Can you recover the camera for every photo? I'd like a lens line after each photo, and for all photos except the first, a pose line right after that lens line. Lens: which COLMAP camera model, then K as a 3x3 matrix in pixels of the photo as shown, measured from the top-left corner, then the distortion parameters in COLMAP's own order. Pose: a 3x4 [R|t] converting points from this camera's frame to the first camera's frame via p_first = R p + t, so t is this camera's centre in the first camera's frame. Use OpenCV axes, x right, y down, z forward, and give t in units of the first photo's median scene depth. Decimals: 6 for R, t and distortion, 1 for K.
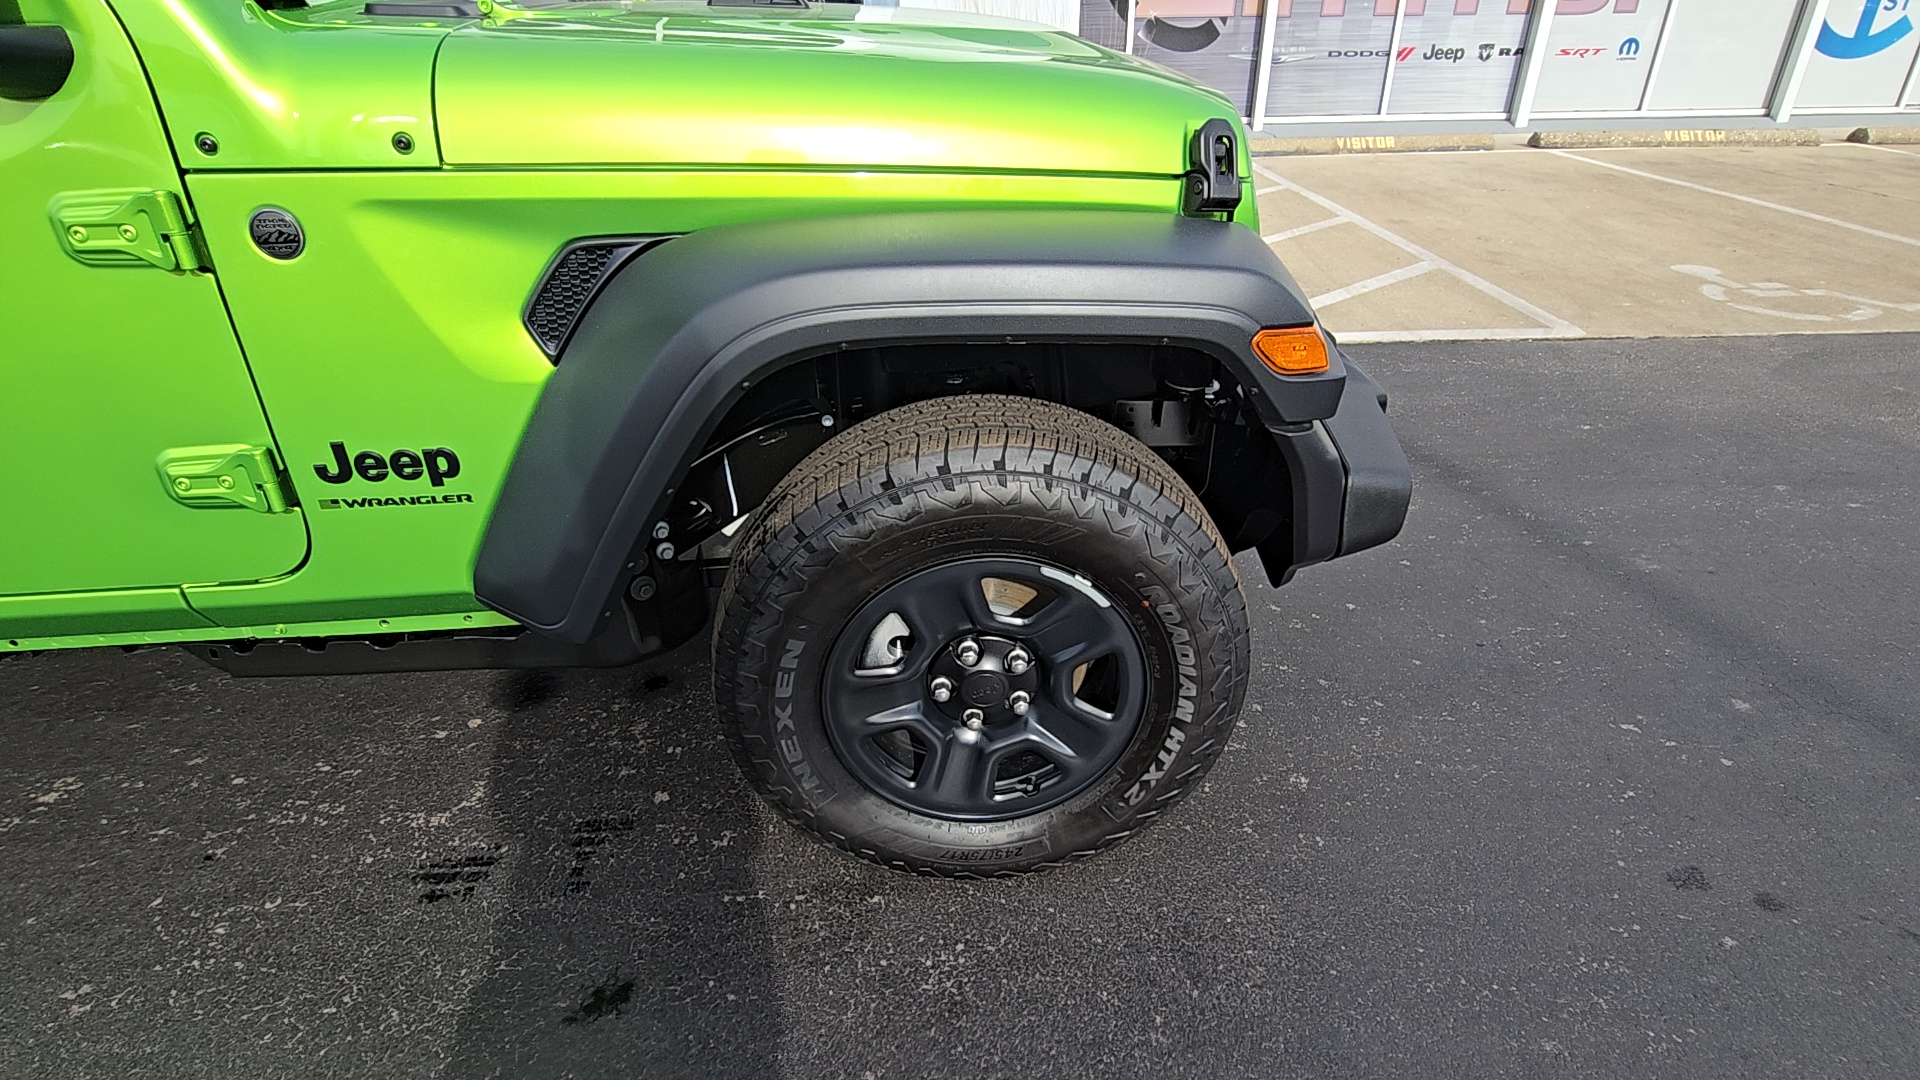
lens RADIAL K [[972.9, 0, 950.8], [0, 972.9, 540.4], [0, 0, 1]] dist [-0.001703, 0.000142]
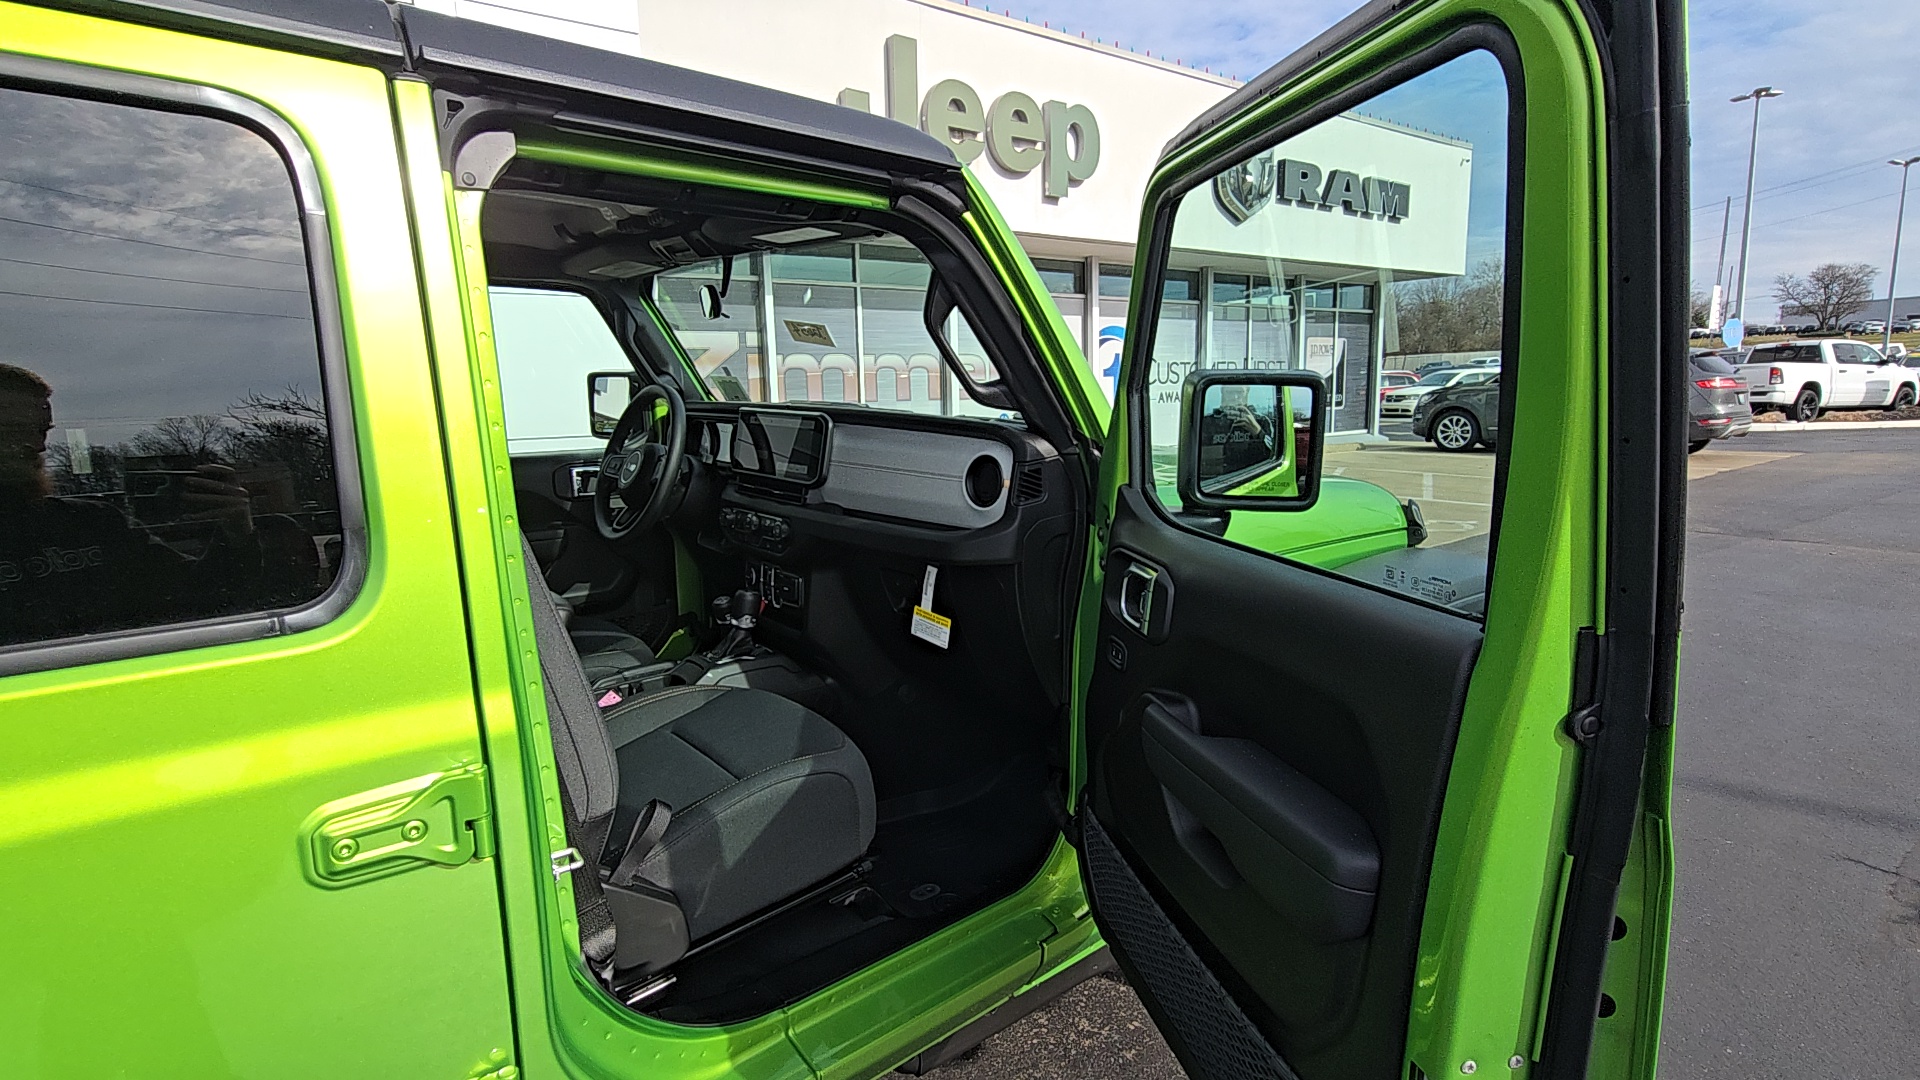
lens RADIAL K [[967.1, 0, 951.0], [0, 967.1, 545.9], [0, 0, 1]] dist [0.001532, -0.001260]
pose [[0.806200, -0.100247, 0.583088, -1.410604], [0.286569, 0.928383, -0.236610, -0.138603], [-0.517609, 0.357850, 0.777190, 0.014904]]
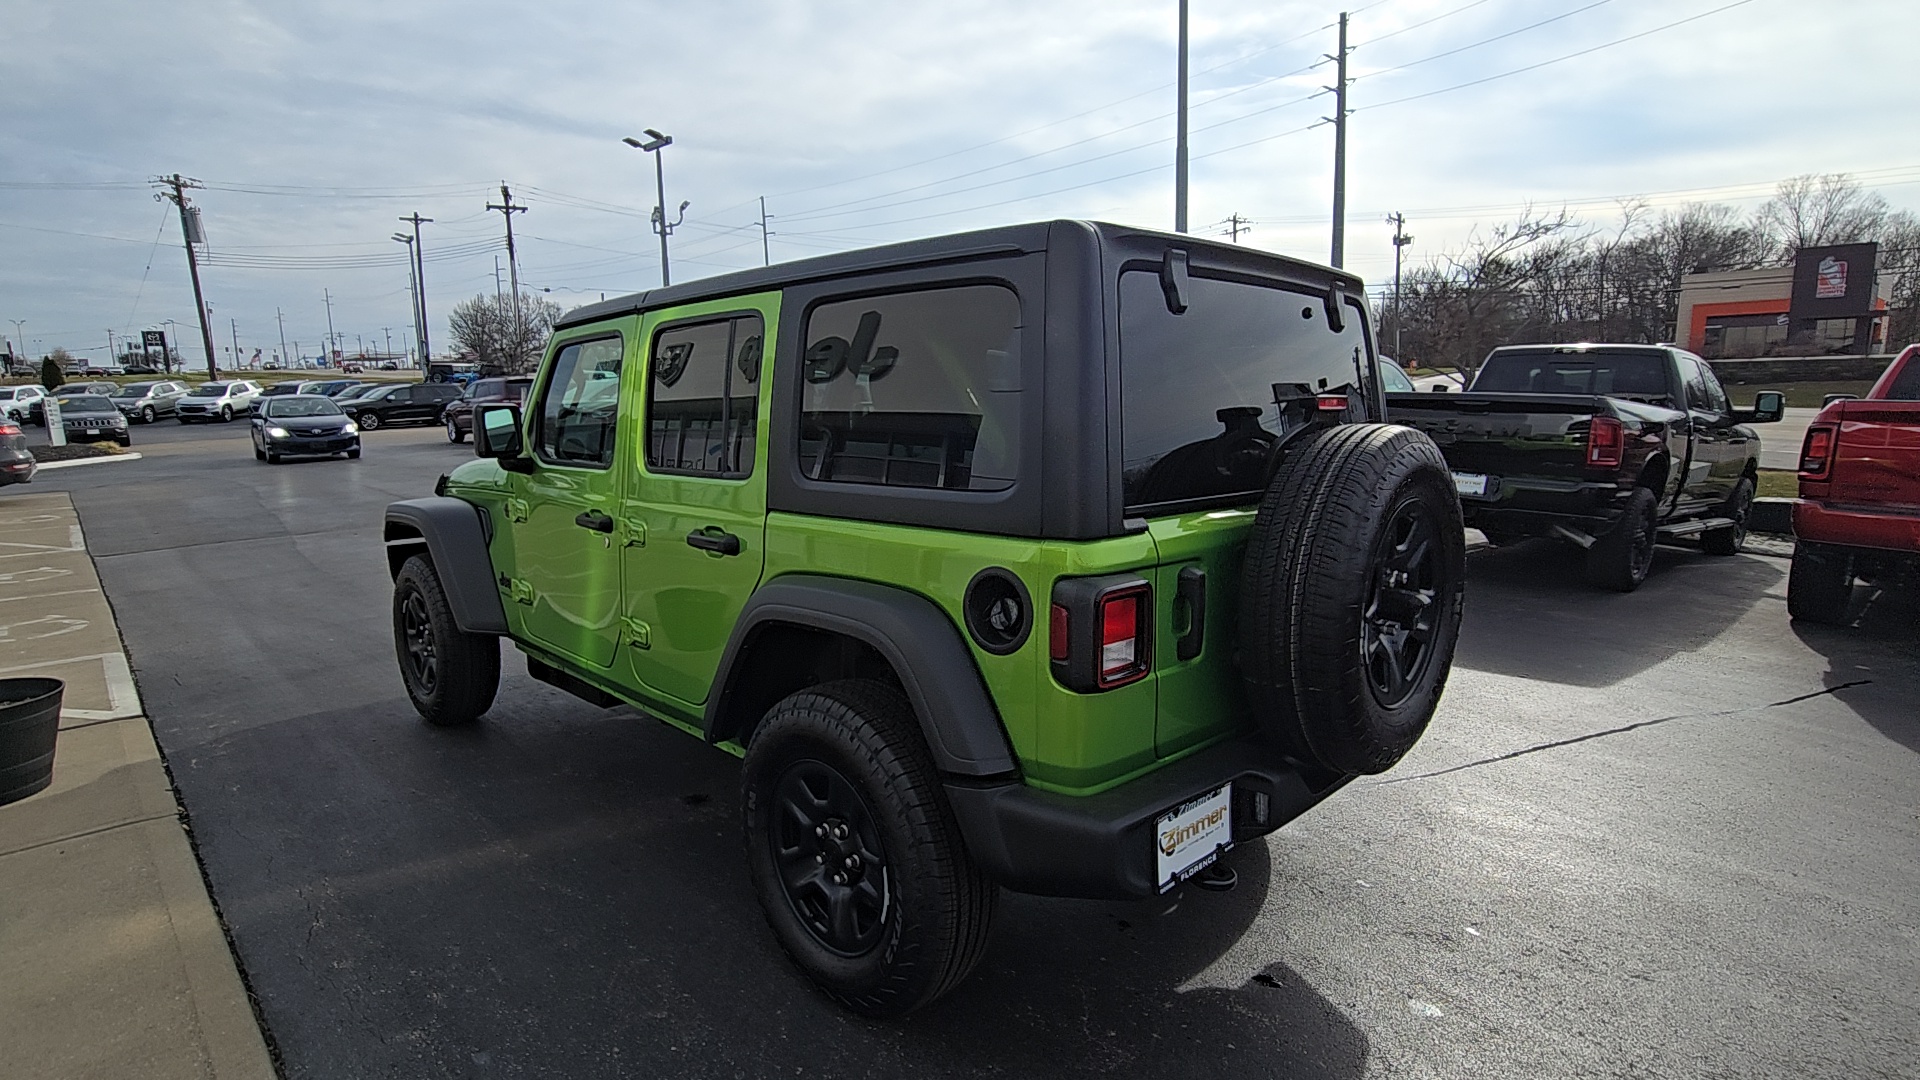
lens RADIAL K [[966.1, 0, 951.7], [0, 966.1, 547.5], [0, 0, 1]] dist [0.000746, -0.000505]
pose [[-0.669247, -0.091864, 0.737340, -3.411176], [0.378726, 0.811580, 0.444865, -1.436110], [-0.639277, 0.576974, -0.508356, 2.390244]]
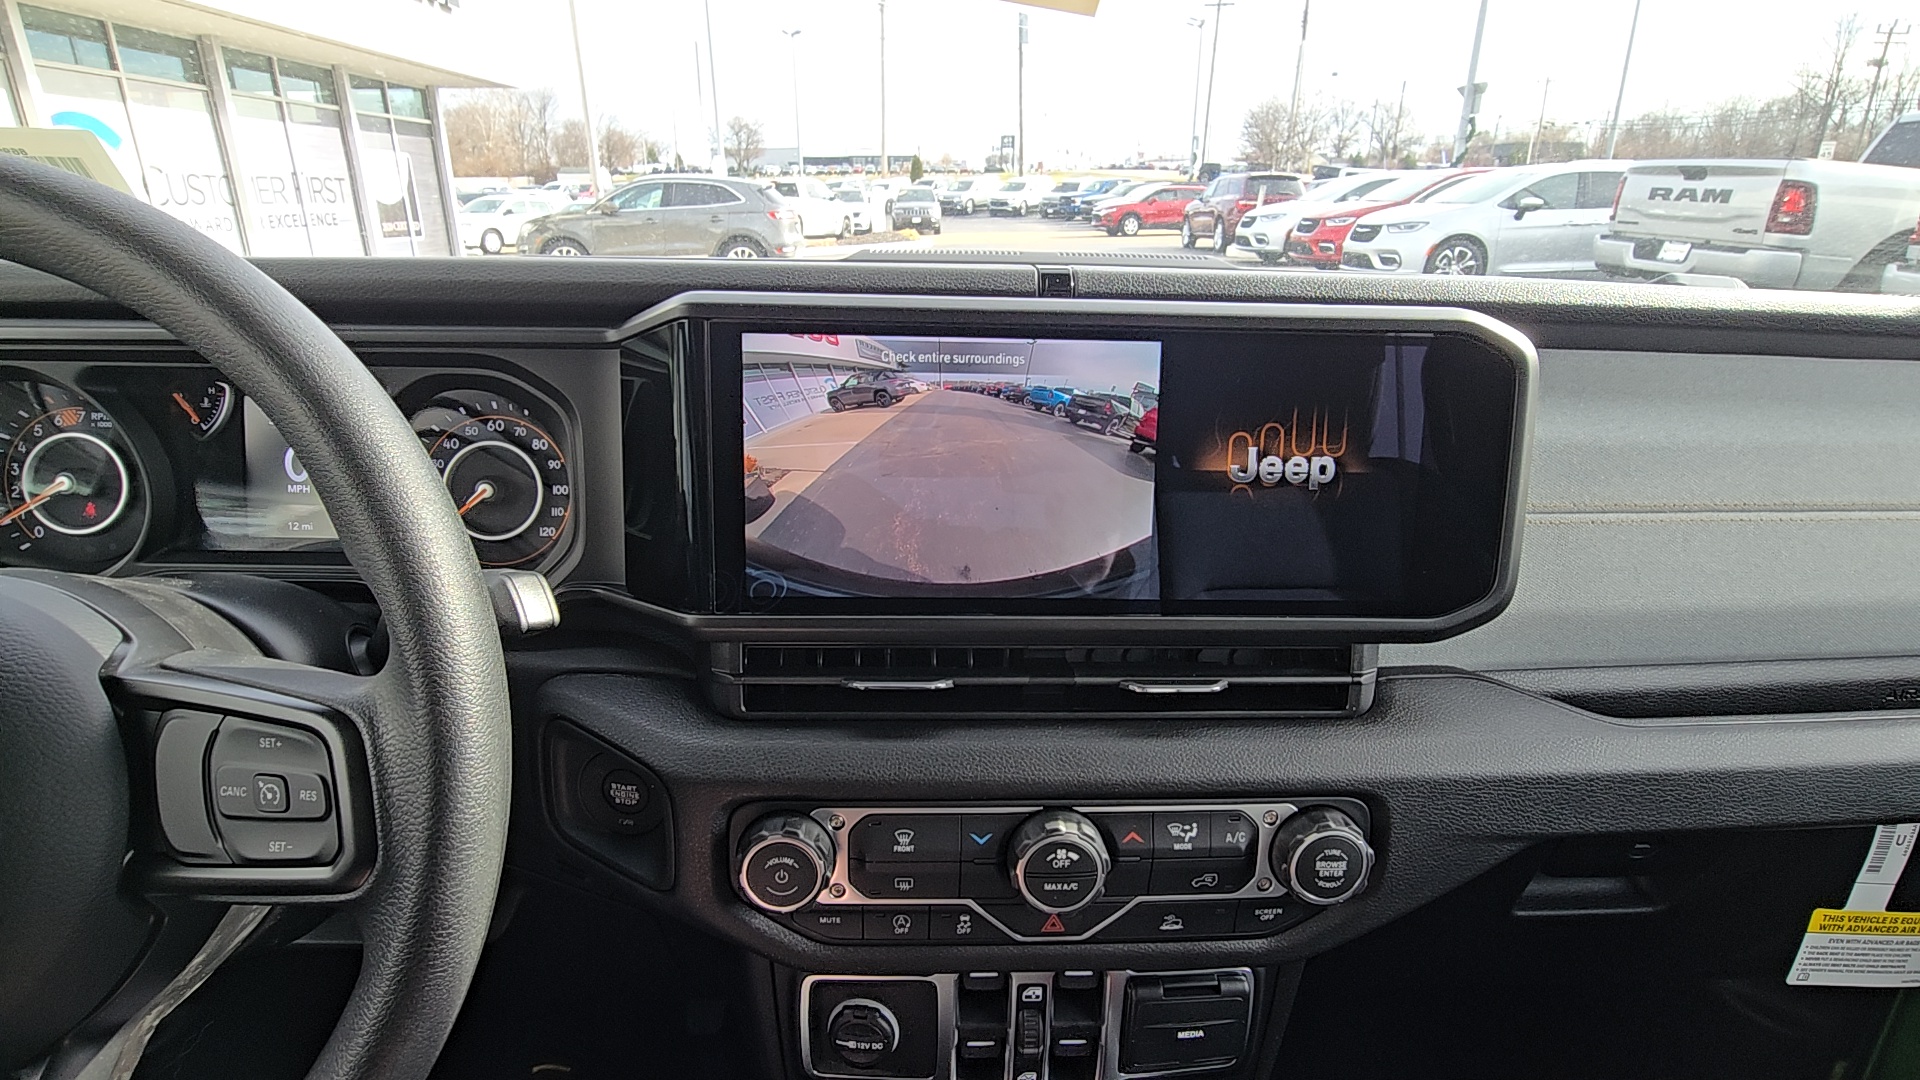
lens RADIAL K [[967.1, 0, 951.0], [0, 967.1, 545.9], [0, 0, 1]] dist [0.001532, -0.001260]
pose [[0.006547, -0.322198, 0.946650, -1.067605], [0.468308, 0.837427, 0.281785, -0.756084], [-0.883541, 0.441479, 0.156371, 1.175089]]
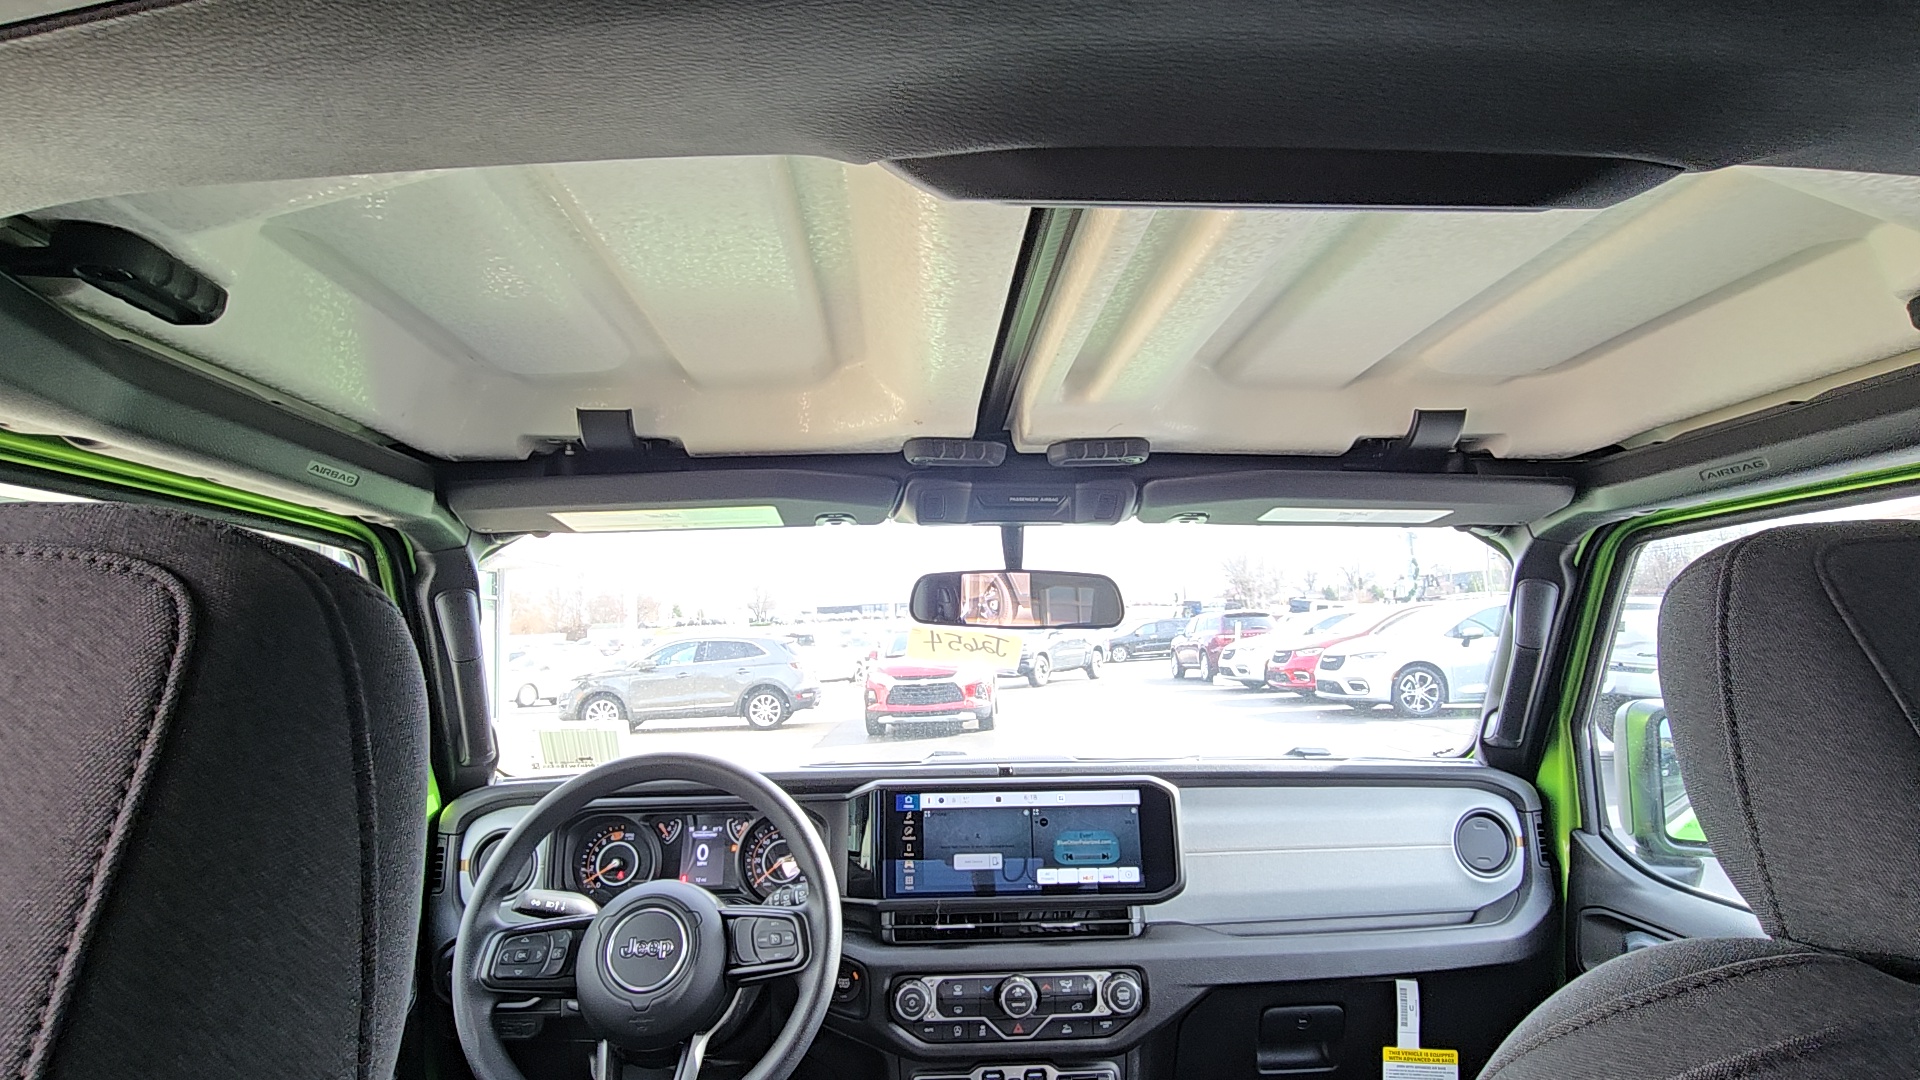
lens RADIAL K [[967.5, 0, 952.5], [0, 967.5, 554.1], [0, 0, 1]] dist [0.001468, 0.000694]
pose [[0.008929, 0.102462, 0.994697, -1.618724], [0.499229, 0.861441, -0.093217, -0.832681], [-0.866424, 0.497414, -0.043460, 1.138859]]
